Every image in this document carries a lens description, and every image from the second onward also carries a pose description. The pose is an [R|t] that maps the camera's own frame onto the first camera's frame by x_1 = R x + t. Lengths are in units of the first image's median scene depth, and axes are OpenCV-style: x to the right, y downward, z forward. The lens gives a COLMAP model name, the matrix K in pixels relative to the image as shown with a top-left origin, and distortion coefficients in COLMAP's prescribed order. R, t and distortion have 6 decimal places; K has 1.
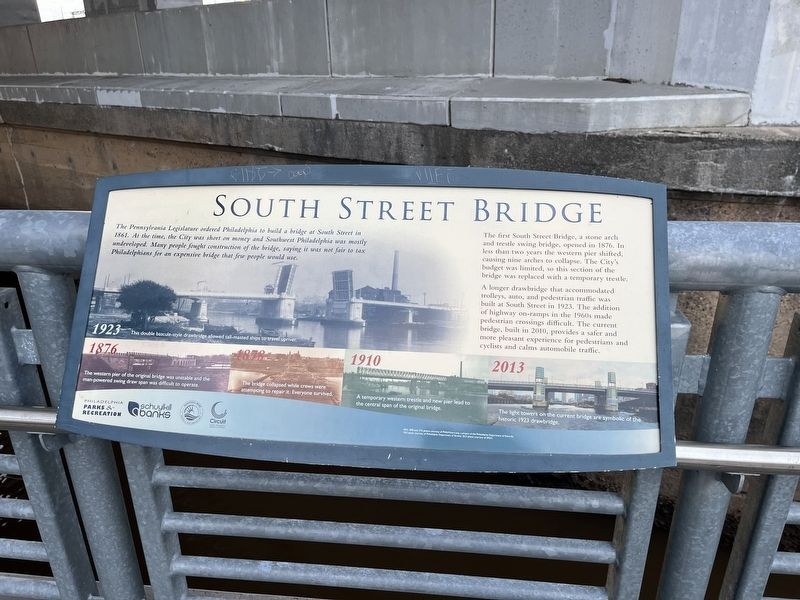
lens RADIAL K [[614.7, 0, 400.0], [0, 614.7, 300.0], [0, 0, 1]] dist [0.089579, -0.122627]
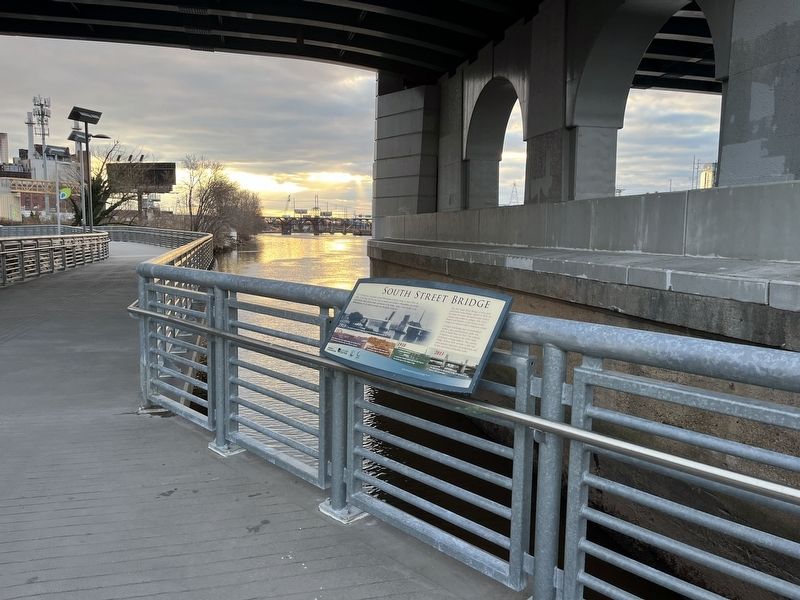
lens RADIAL K [[614.7, 0, 400.0], [0, 614.7, 300.0], [0, 0, 1]] dist [0.089579, -0.122627]
pose [[0.778066, 0.105595, -0.619244, 0.242848], [-0.263607, 0.949661, -0.169278, 0.055972], [0.570197, 0.294947, 0.766735, -0.177255]]
